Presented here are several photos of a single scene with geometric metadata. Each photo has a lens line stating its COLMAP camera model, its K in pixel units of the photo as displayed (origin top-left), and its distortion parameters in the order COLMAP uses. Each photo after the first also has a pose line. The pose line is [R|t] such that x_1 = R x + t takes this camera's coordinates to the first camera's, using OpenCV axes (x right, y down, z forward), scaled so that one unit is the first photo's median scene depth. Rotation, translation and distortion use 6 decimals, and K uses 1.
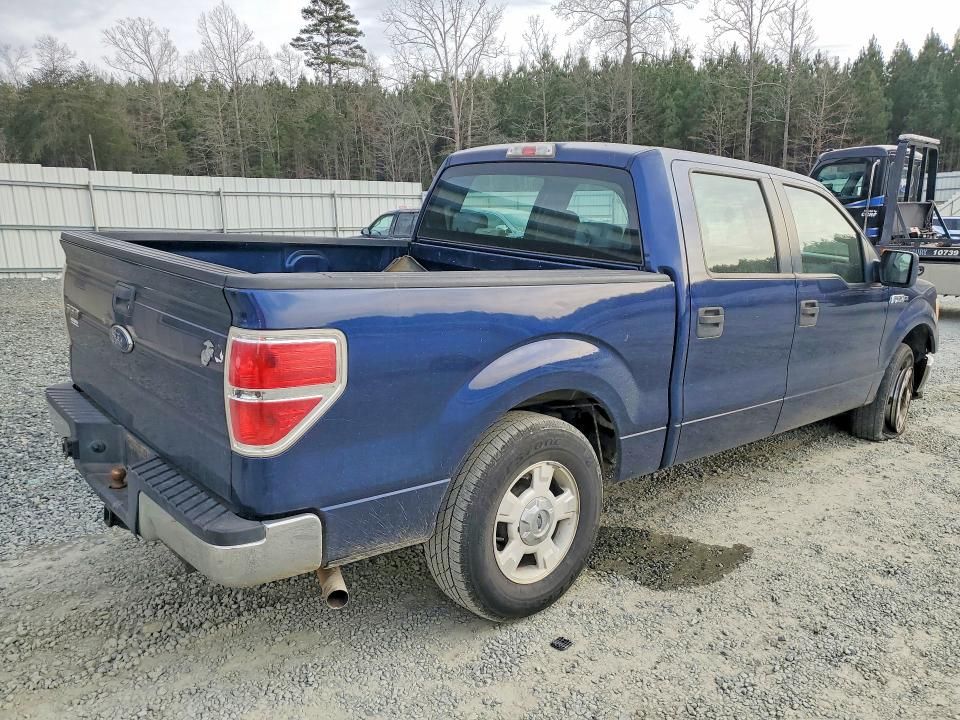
lens RADIAL K [[811.1, 0, 480.0], [0, 811.1, 360.0], [0, 0, 1]] dist [0.097822, 0.004079]
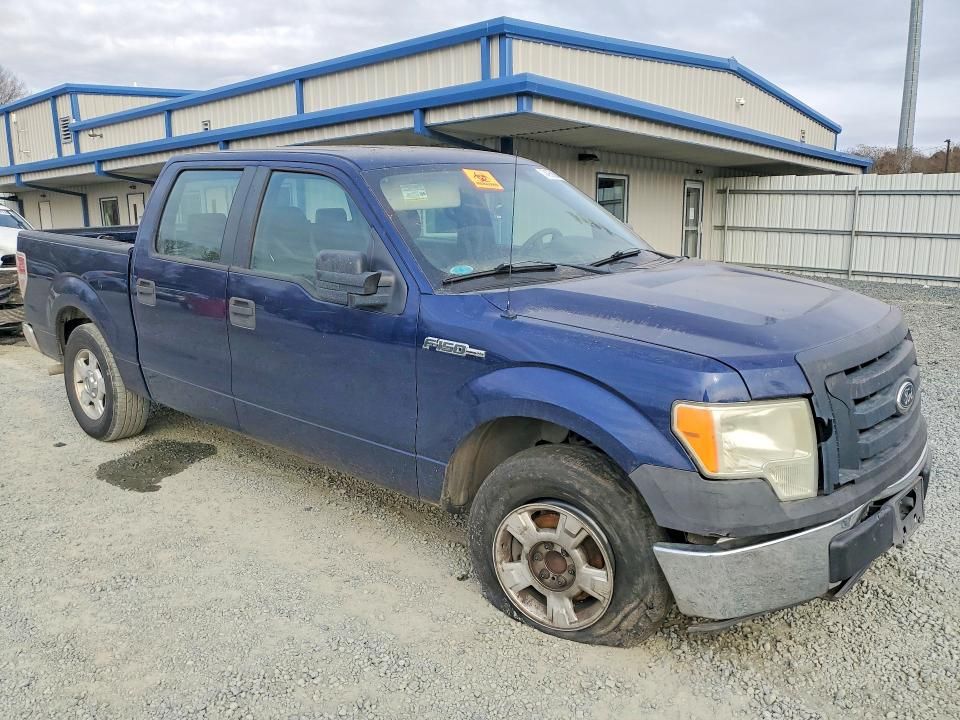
lens RADIAL K [[823.8, 0, 480.0], [0, 823.8, 360.0], [0, 0, 1]] dist [0.030147, 0.014295]
pose [[0.094235, 0.189370, -0.977373, 0.867739], [-0.216478, 0.962149, 0.165549, -0.131165], [0.971729, 0.195979, 0.131663, 0.774990]]
